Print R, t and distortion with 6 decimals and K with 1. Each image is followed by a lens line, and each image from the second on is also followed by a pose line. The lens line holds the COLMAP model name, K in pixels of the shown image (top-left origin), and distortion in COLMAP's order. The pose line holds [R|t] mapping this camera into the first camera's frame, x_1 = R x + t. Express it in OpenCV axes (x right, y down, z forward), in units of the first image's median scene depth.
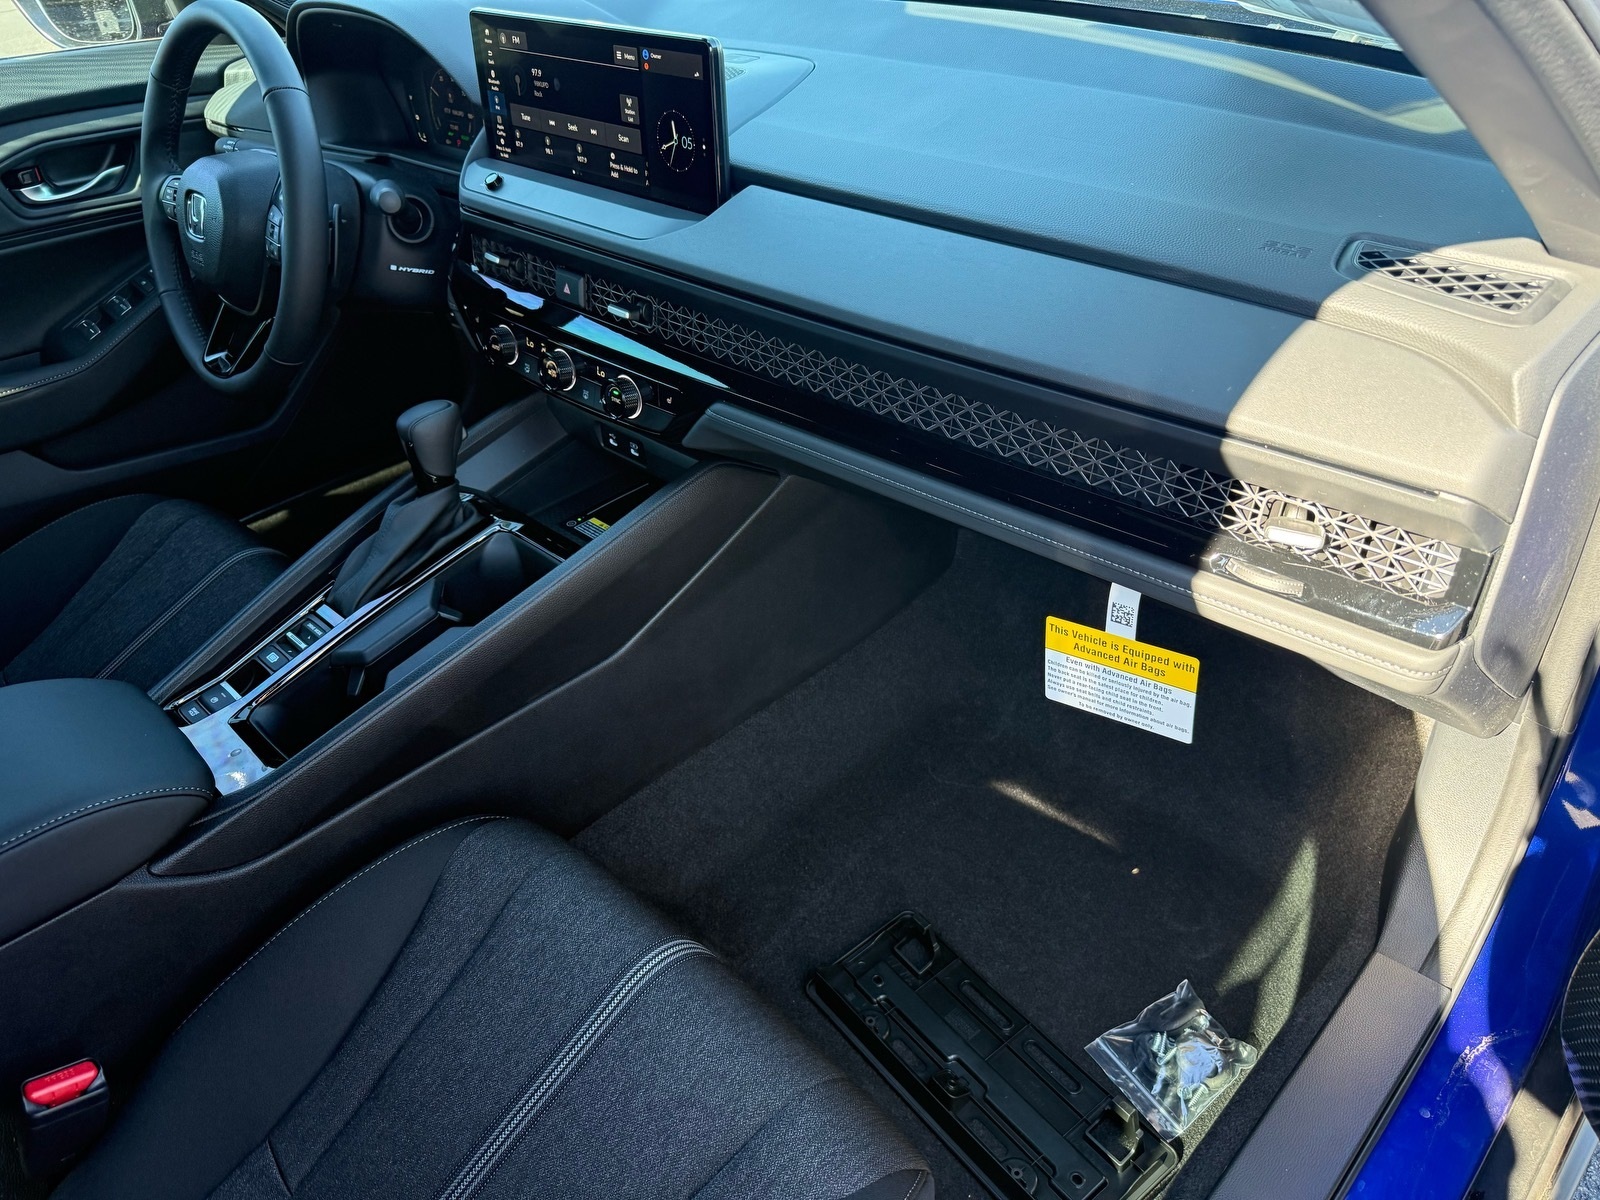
lens RADIAL K [[1133.5, 0, 782.3], [0, 1133.5, 592.1], [0, 0, 1]] dist [0.042062, -0.063250]
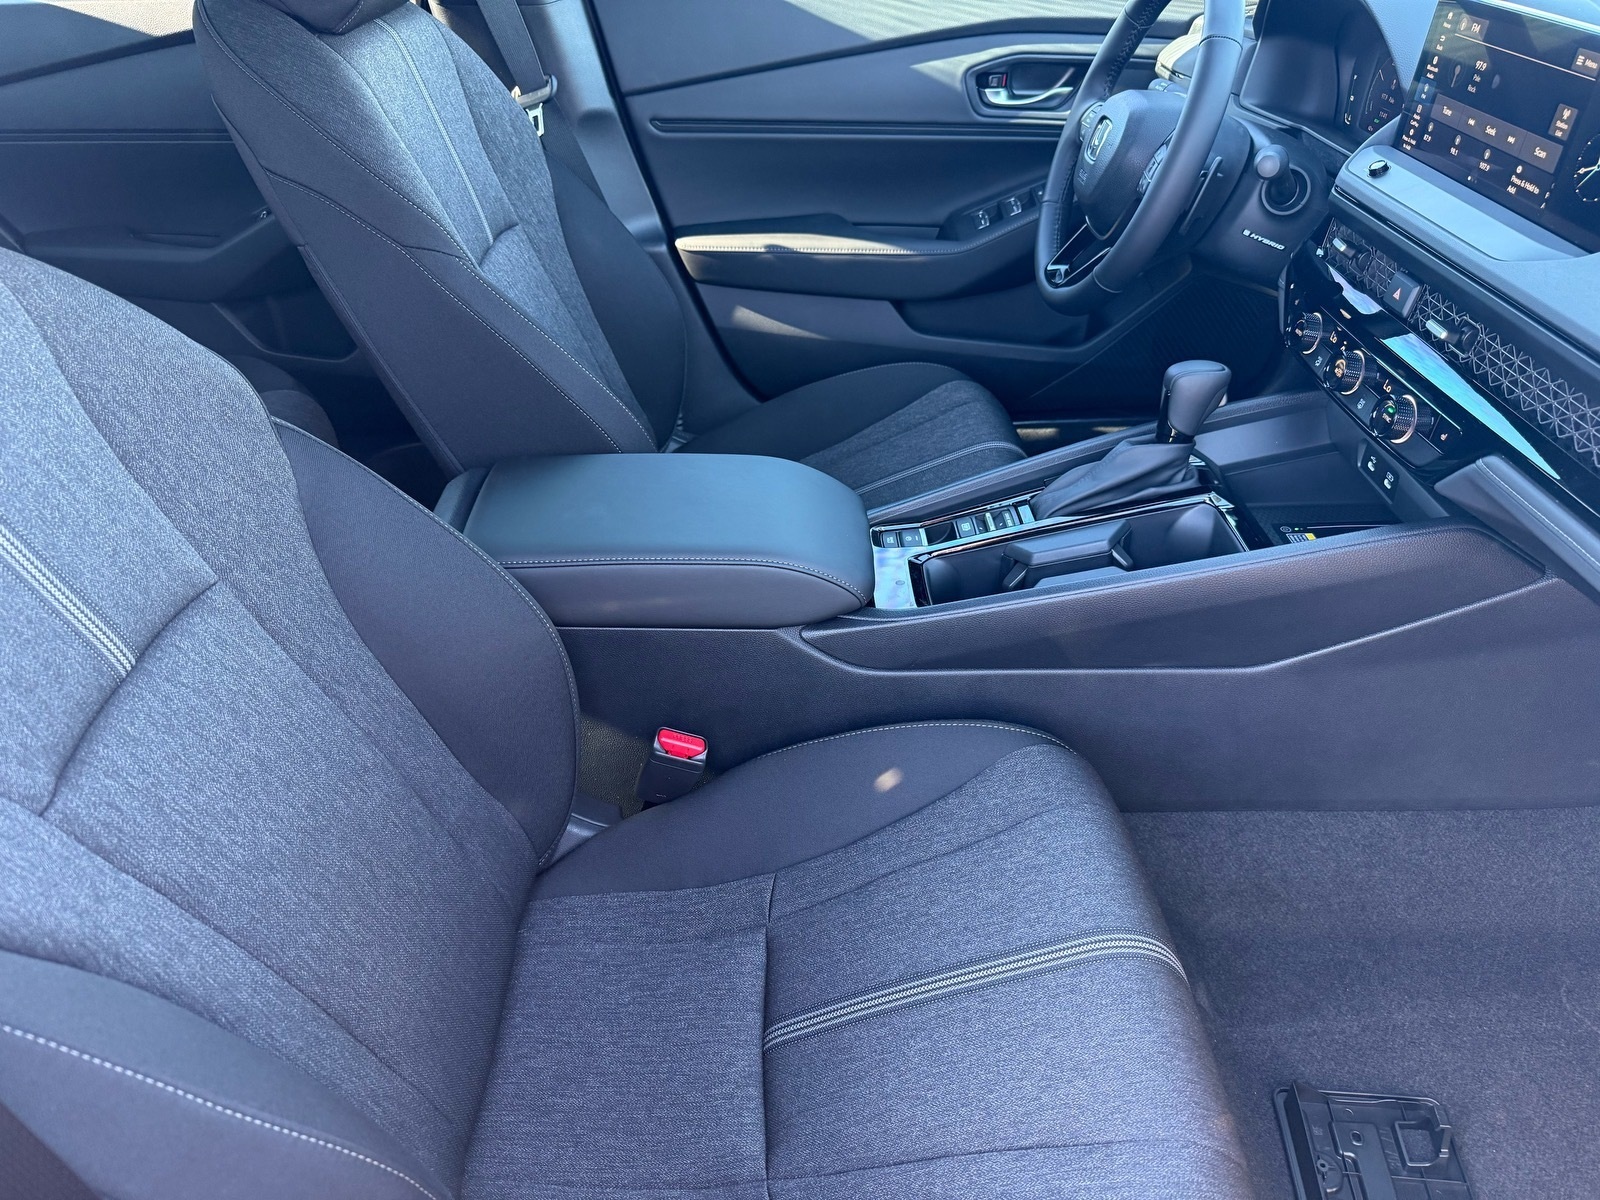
lens RADIAL K [[1163.3, 0, 800.0], [0, 1163.3, 600.0], [0, 0, 1]] dist [-0.002687, 0.000846]
pose [[0.723492, 0.432026, -0.538436, 0.074601], [-0.426118, 0.893126, 0.144049, 0.026651], [0.543124, 0.125219, 0.830263, -0.020177]]
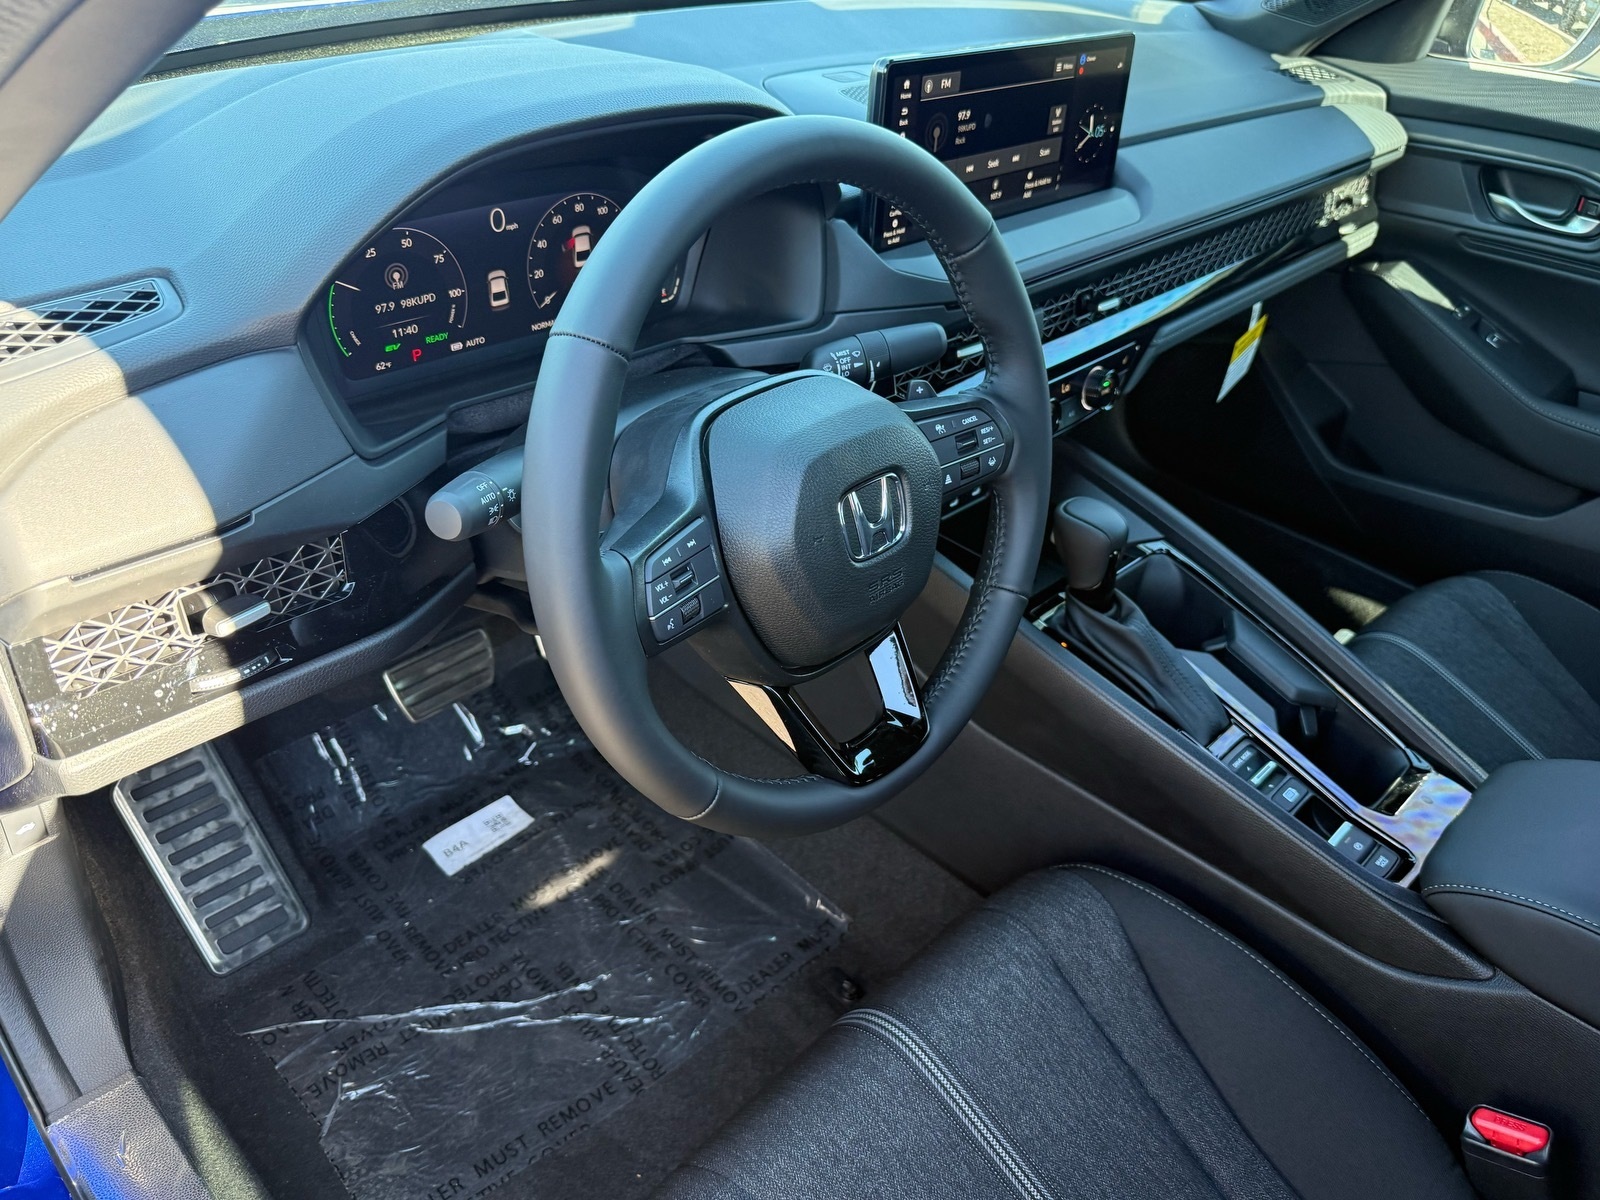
lens RADIAL K [[1211.3, 0, 800.0], [0, 1211.3, 600.0], [0, 0, 1]] dist [0.047438, -0.067228]
pose [[-0.021599, -0.509446, 0.860231, -1.128170], [0.509005, 0.734965, 0.448041, -0.633692], [-0.860493, 0.447539, 0.243436, 1.007207]]
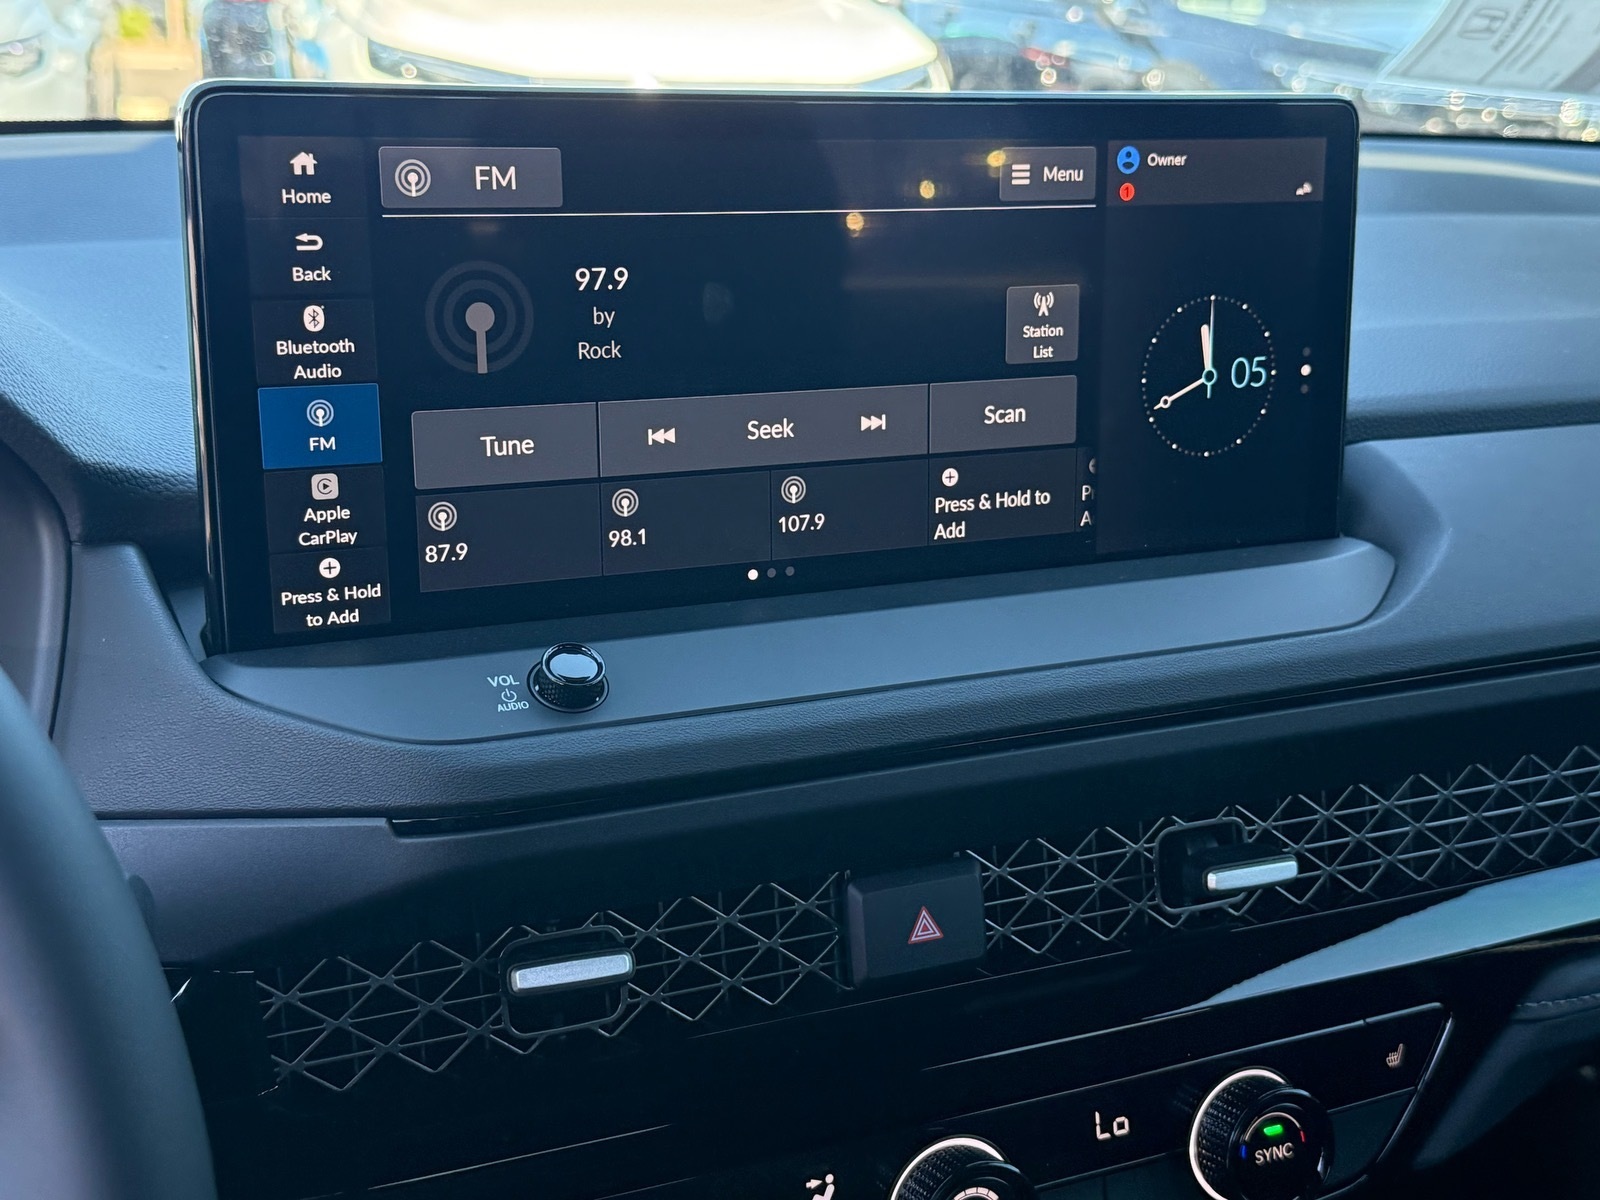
lens RADIAL K [[2009.4, 0, 796.4], [0, 2009.4, 635.1], [0, 0, 1]] dist [0.139253, -0.027111]
pose [[0.343493, -0.190292, 0.919675, -0.649476], [0.513091, 0.858219, -0.014060, -0.335599], [-0.786607, 0.476706, 0.392429, 0.779011]]
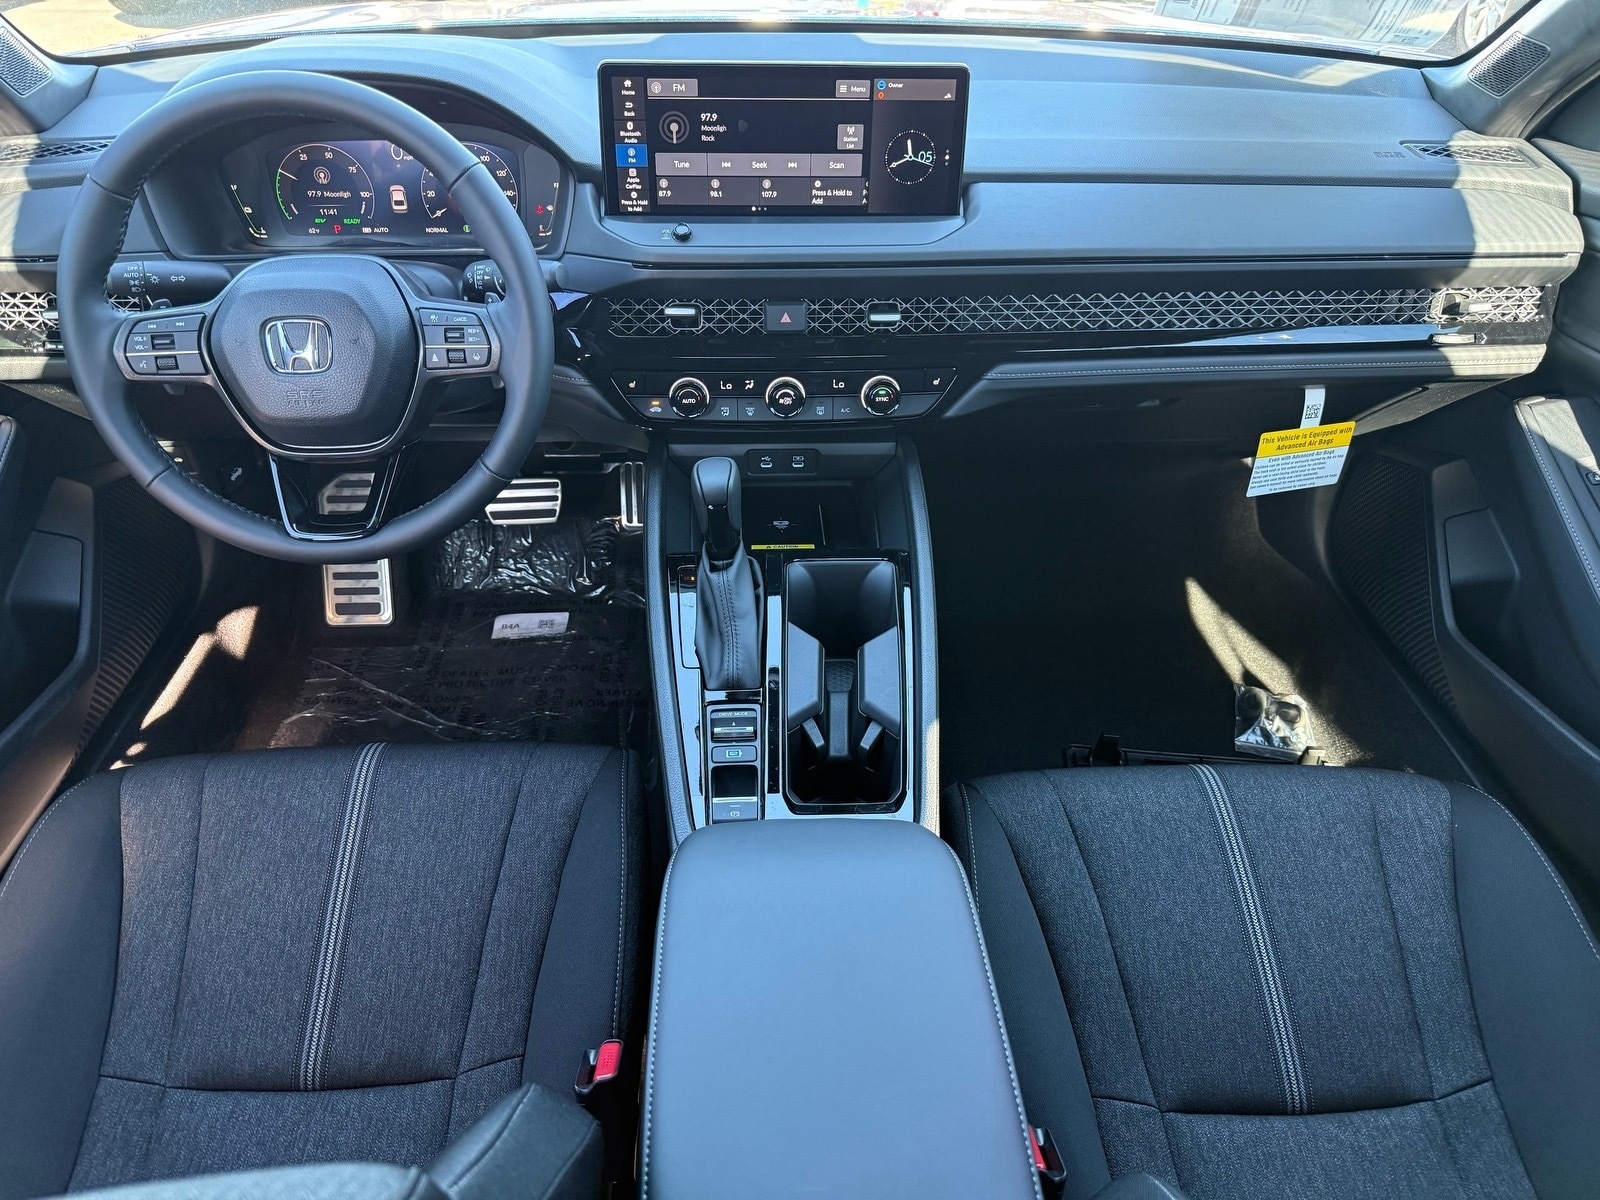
lens RADIAL K [[1136.2, 0, 795.1], [0, 1136.2, 628.6], [0, 0, 1]] dist [0.030787, -0.037388]
pose [[0.672473, -0.377414, 0.636662, -0.949315], [0.380516, 0.914120, 0.139973, -0.145795], [-0.634813, 0.148132, 0.758333, 0.236567]]
